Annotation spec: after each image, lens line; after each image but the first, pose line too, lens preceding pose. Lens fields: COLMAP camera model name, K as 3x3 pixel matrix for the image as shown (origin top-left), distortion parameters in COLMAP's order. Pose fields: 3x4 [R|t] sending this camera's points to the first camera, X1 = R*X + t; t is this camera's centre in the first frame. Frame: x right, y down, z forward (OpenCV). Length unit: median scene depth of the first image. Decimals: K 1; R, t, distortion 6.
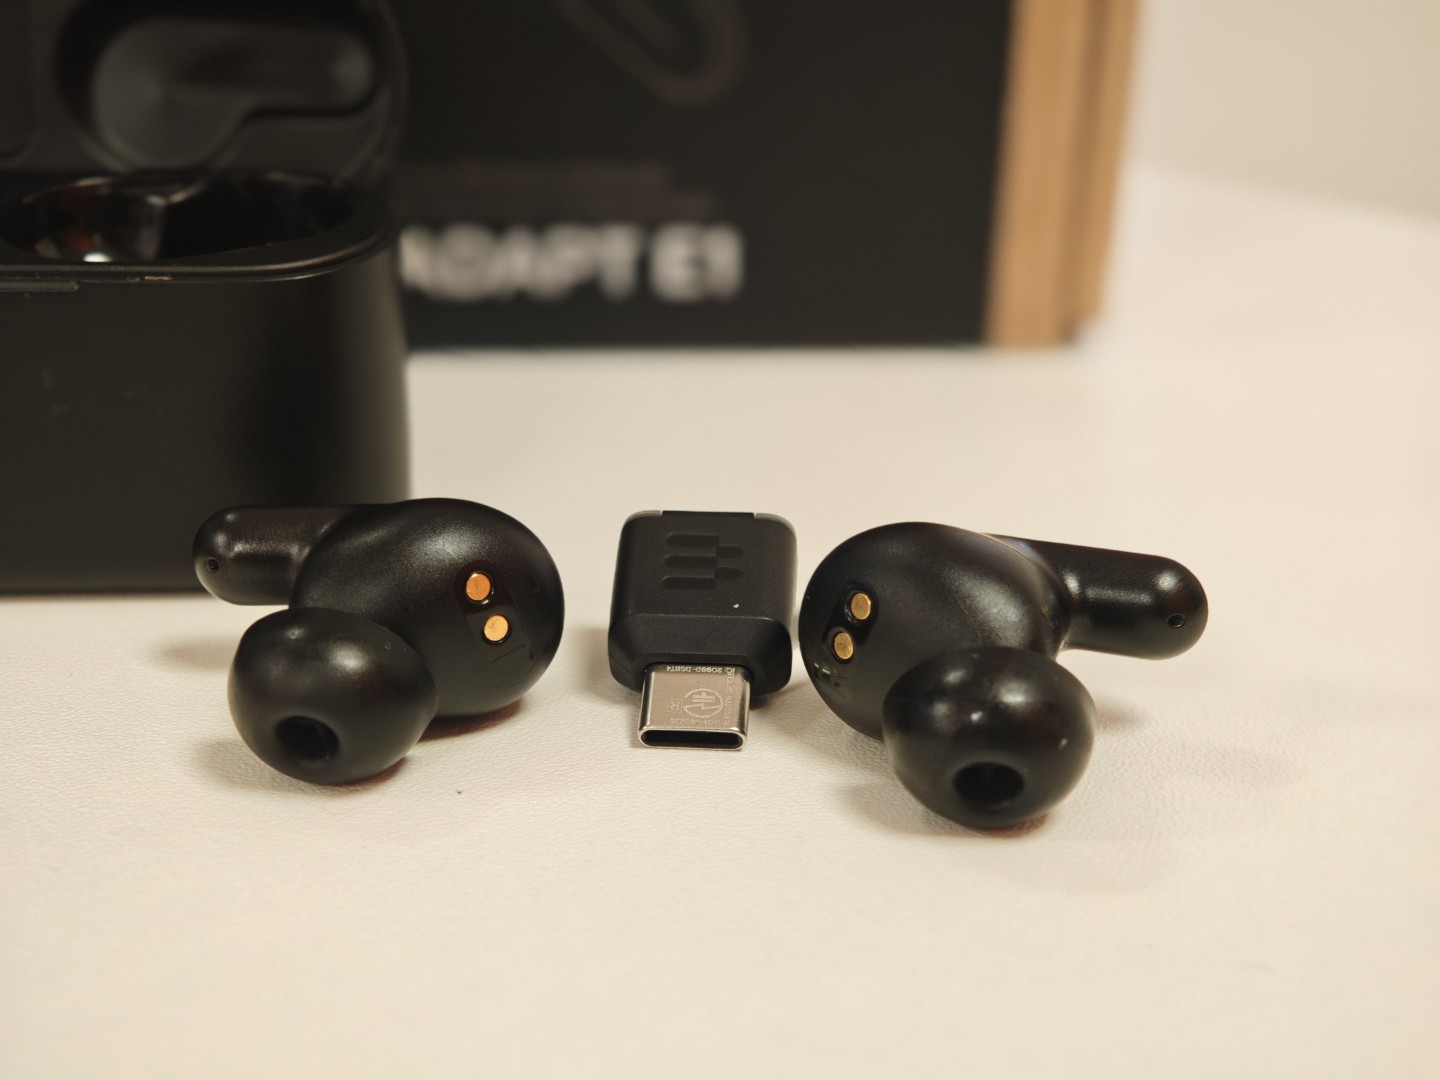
lens RADIAL K [[2309.6, 0, 720.0], [0, 2309.6, 540.0], [0, 0, 1]] dist [0.195292, 0.002133]
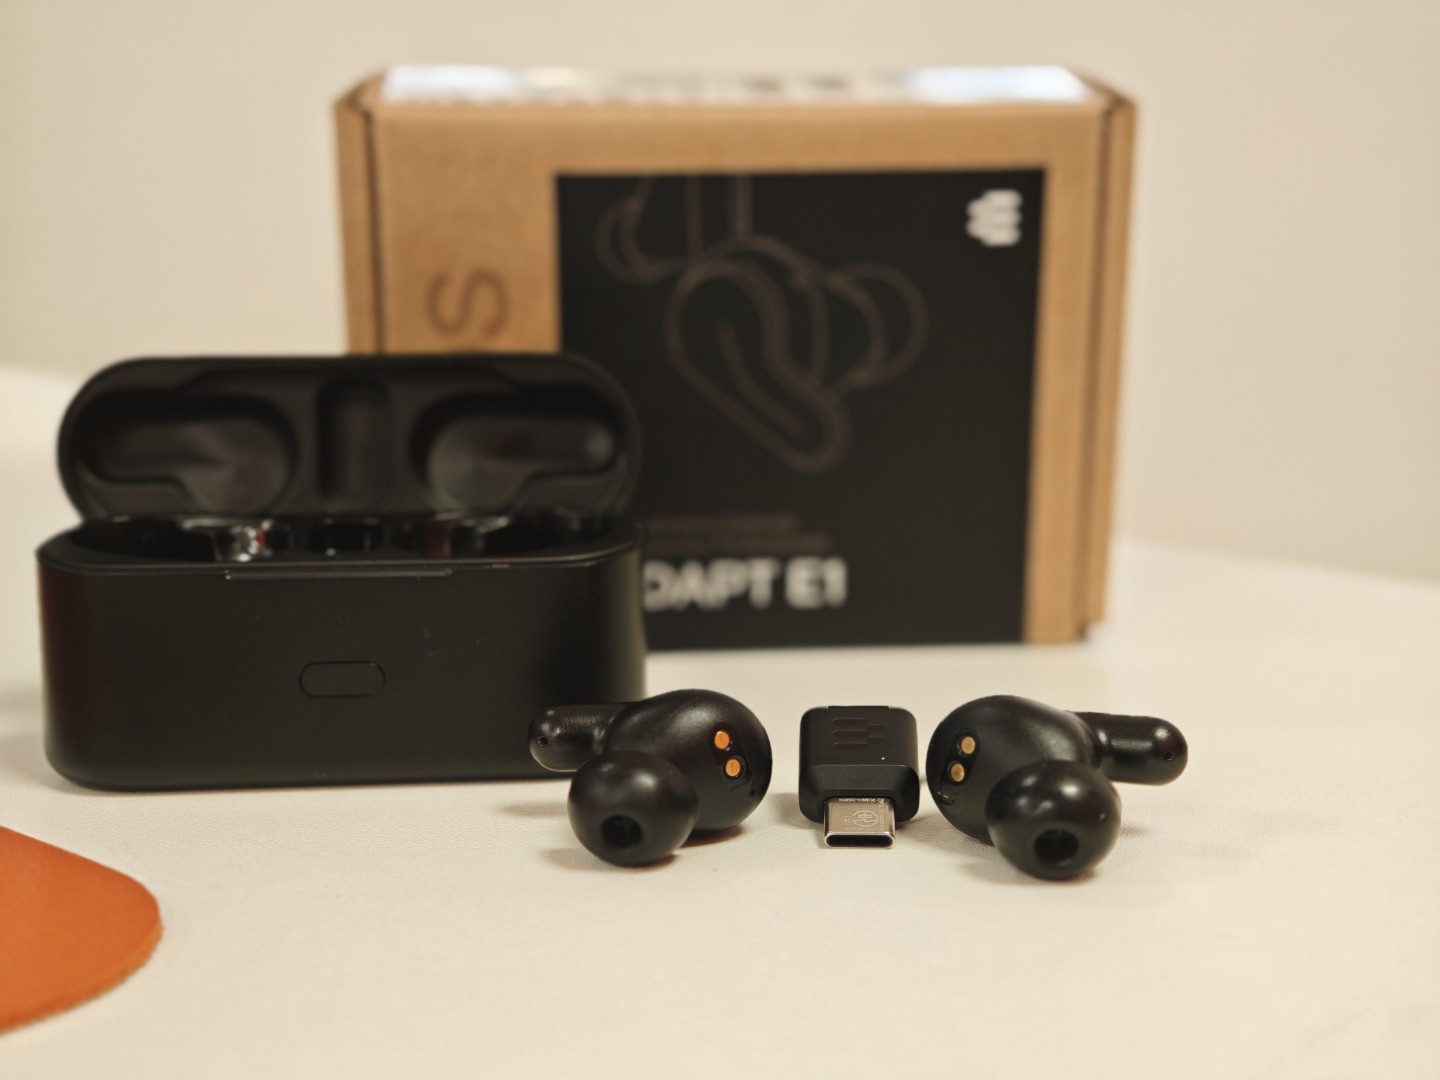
lens RADIAL K [[2309.6, 0, 720.0], [0, 2309.6, 540.0], [0, 0, 1]] dist [0.195292, 0.002133]
pose [[0.999858, -0.015669, 0.006158, -0.109156], [0.016599, 0.978552, -0.205331, 0.201429], [-0.002808, 0.205404, 0.978673, -0.542941]]
